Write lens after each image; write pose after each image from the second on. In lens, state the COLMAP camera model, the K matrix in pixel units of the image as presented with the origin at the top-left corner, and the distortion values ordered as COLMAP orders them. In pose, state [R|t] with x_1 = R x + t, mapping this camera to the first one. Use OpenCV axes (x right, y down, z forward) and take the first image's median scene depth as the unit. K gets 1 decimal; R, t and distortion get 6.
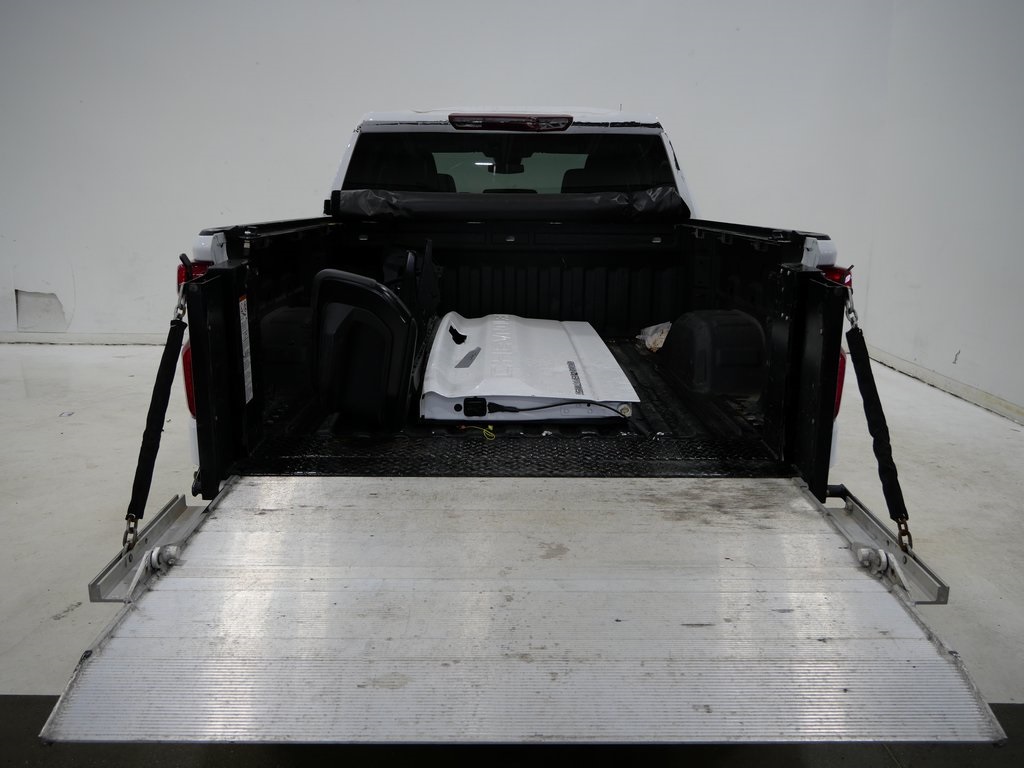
lens RADIAL K [[888.6, 0, 508.6], [0, 888.6, 382.8], [0, 0, 1]] dist [-0.031873, 0.009378]
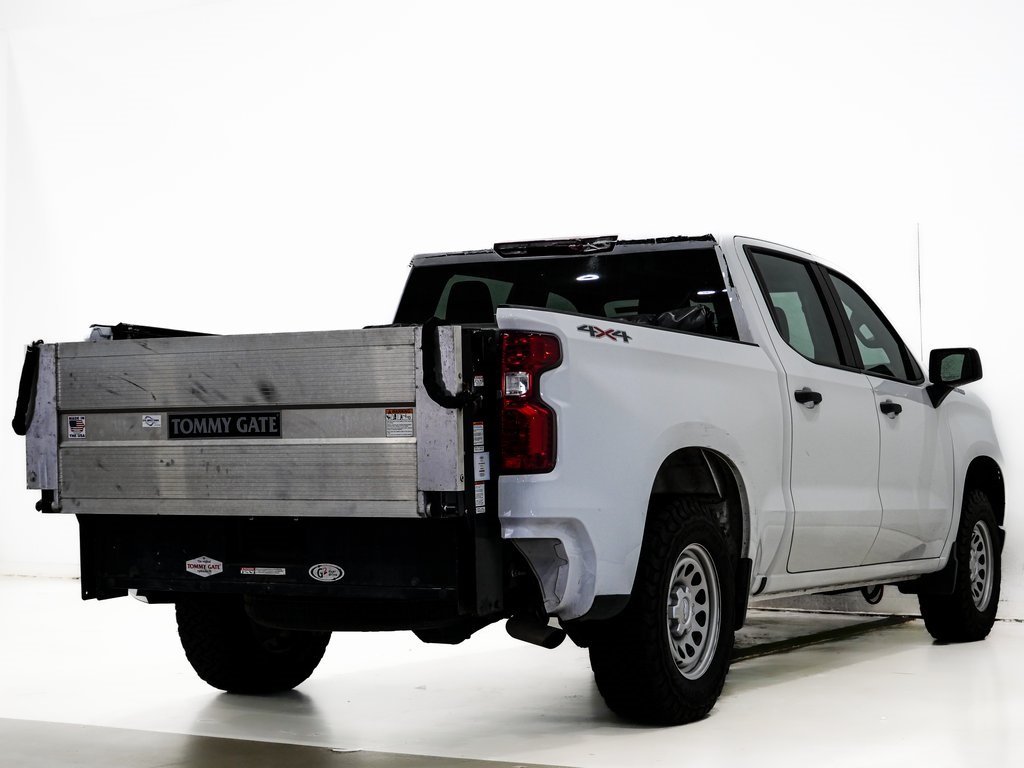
lens RADIAL K [[1877.2, 0, 513.6], [0, 1877.2, 389.1], [0, 0, 1]] dist [0.060424, 0.000000]
pose [[0.874183, -0.029505, -0.484699, 0.880947], [-0.093954, 0.969014, -0.228439, 0.282703], [0.476420, 0.245237, 0.844324, -0.584279]]
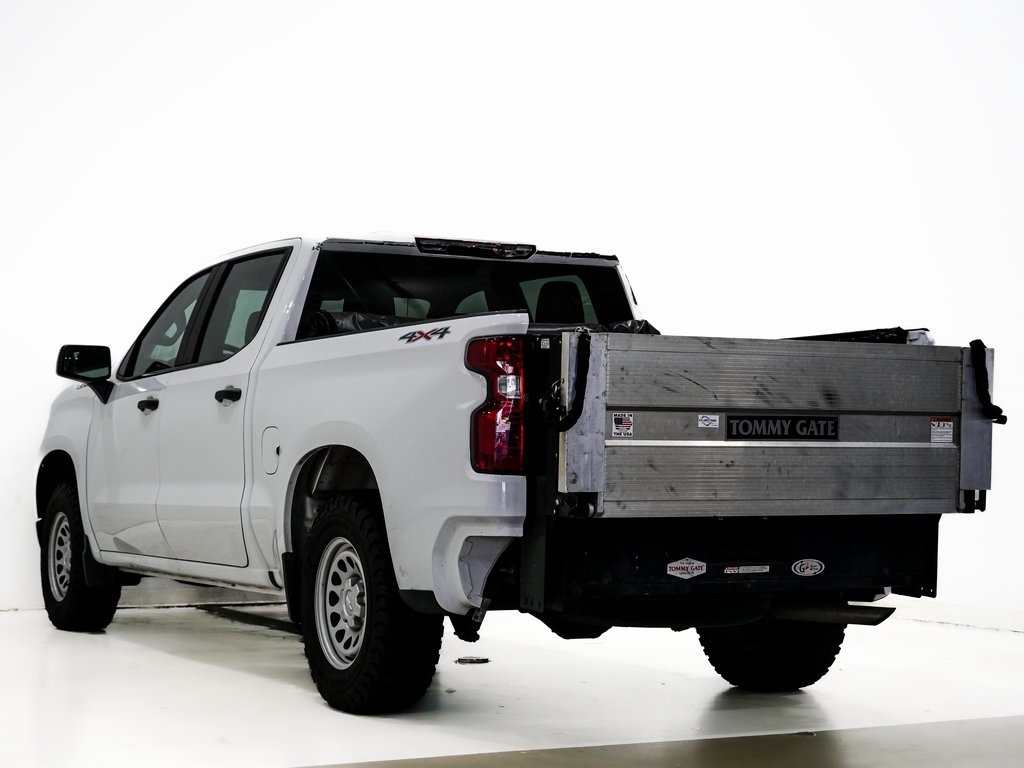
lens RADIAL K [[1891.6, 0, 513.3], [0, 1891.6, 377.5], [0, 0, 1]] dist [0.055418, 0.000000]
pose [[0.885267, 0.015244, 0.464834, -0.867370], [0.100435, 0.969614, -0.223074, 0.273593], [-0.454110, 0.244165, 0.856836, -0.652167]]
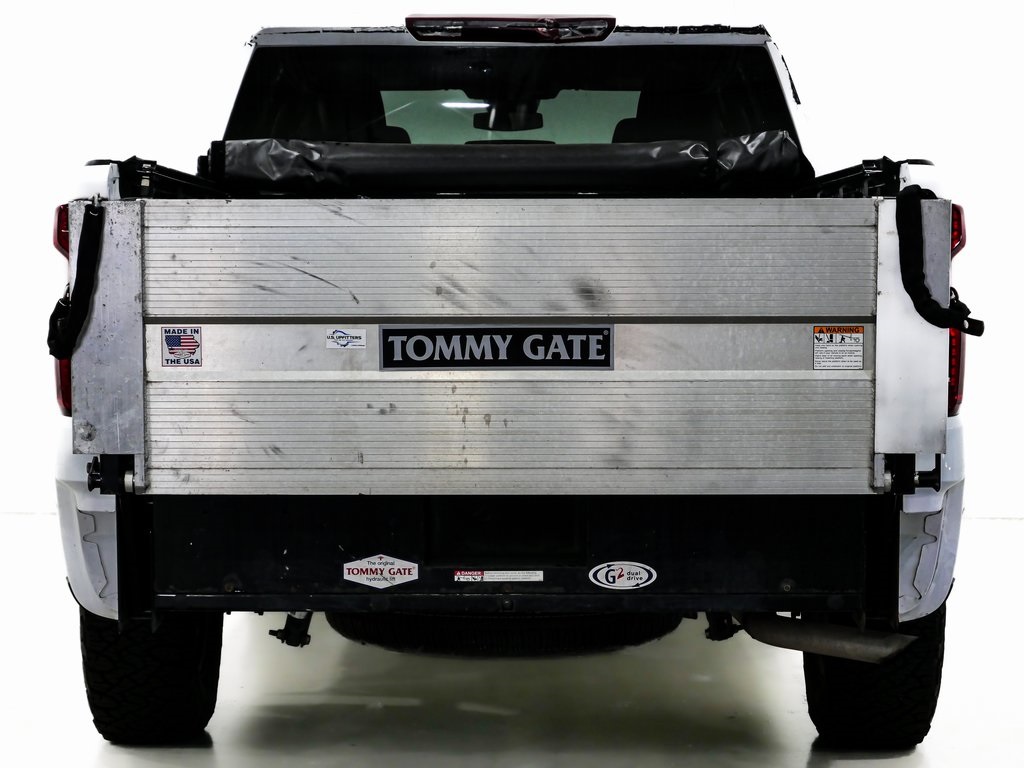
lens RADIAL K [[2521.6, 0, 506.6], [0, 2521.6, 384.8], [0, 0, 1]] dist [0.039263, 0.000000]
pose [[0.999902, -0.007960, -0.011482, 0.017263], [0.006080, 0.987839, -0.155361, 0.202221], [0.012579, 0.155276, 0.987791, -0.624400]]
